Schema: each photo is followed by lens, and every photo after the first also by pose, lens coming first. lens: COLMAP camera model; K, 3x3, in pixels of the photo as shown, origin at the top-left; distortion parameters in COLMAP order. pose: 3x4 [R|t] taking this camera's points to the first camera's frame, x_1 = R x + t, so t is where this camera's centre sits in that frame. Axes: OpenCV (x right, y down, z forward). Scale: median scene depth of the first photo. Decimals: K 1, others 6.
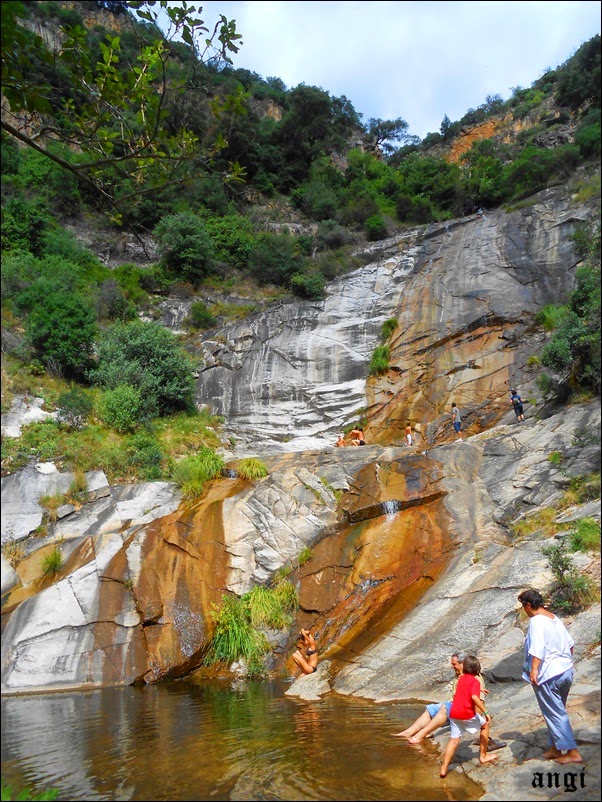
lens RADIAL K [[626.5, 0, 301.0], [0, 626.5, 417.4], [0, 0, 1]] dist [0.004935, 0.003639]
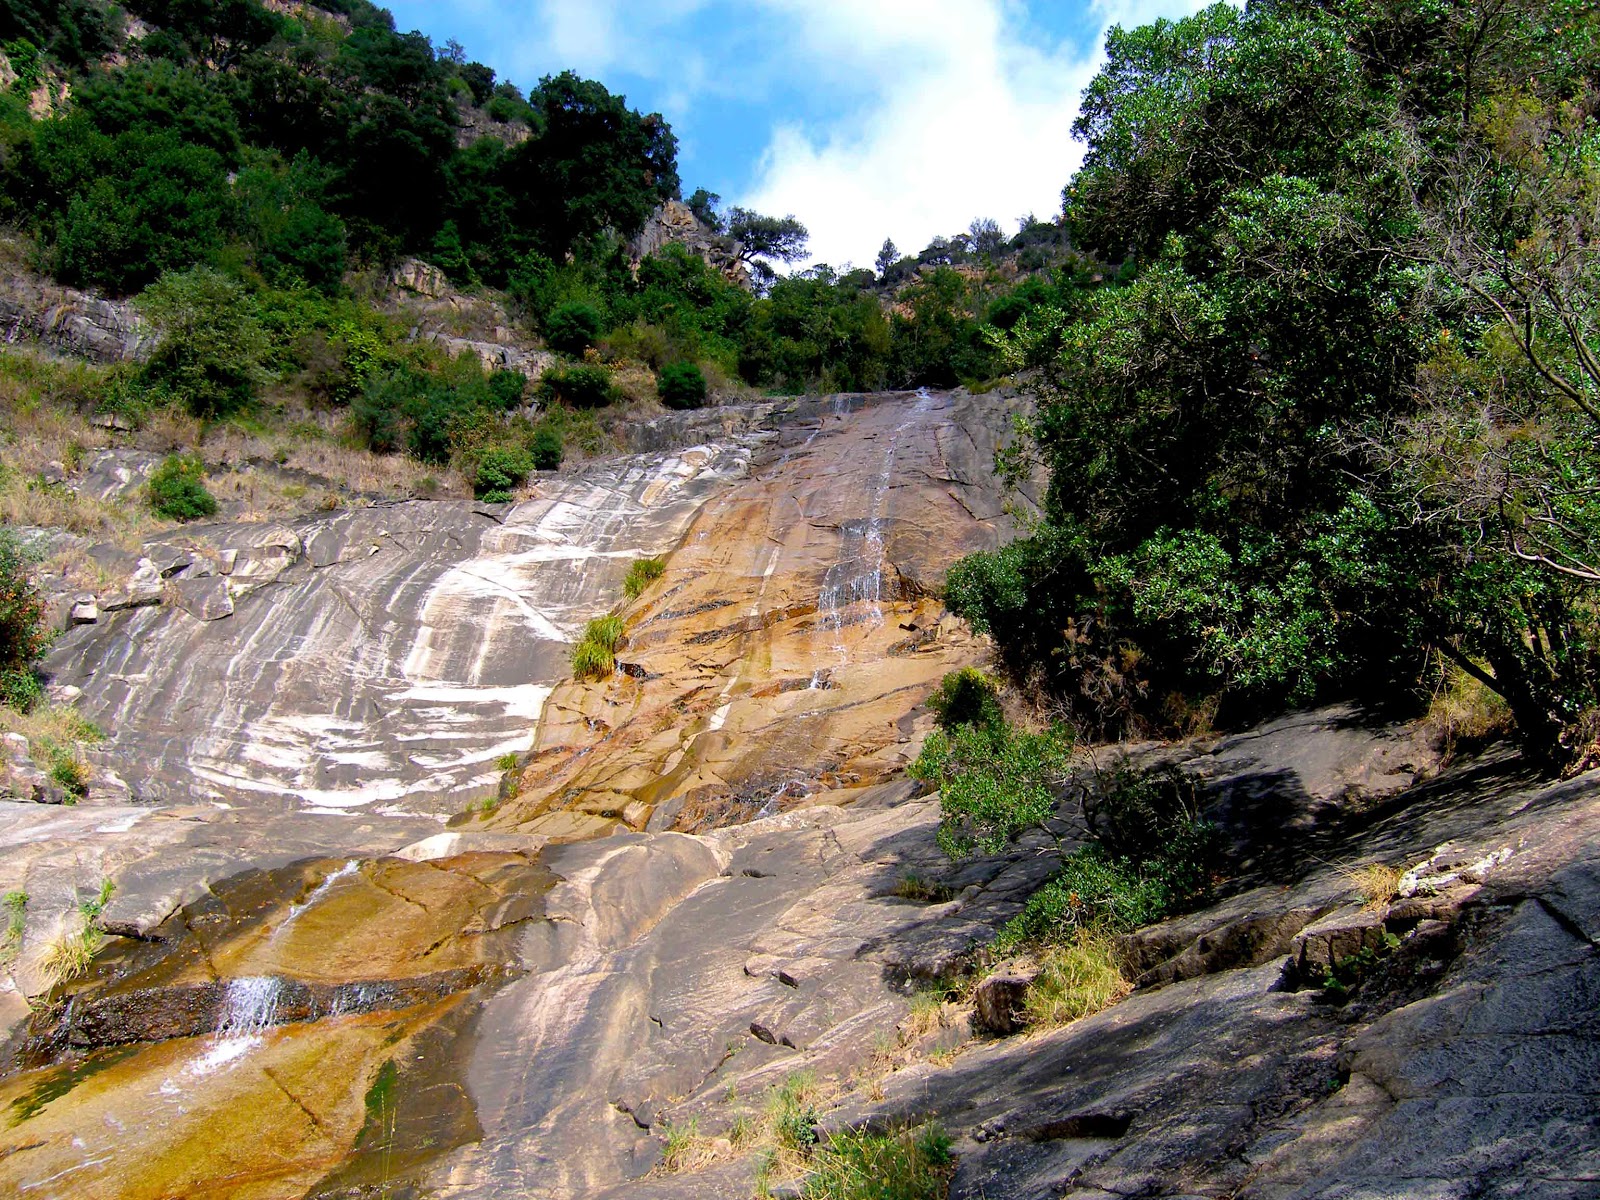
lens RADIAL K [[1320.4, 0, 799.3], [0, 1320.4, 623.4], [0, 0, 1]] dist [-0.081866, 0.004420]
pose [[0.977076, 0.137077, 0.162889, 0.104846], [-0.107075, 0.977727, -0.180513, 0.026637], [-0.184005, 0.158933, 0.969991, 0.178703]]
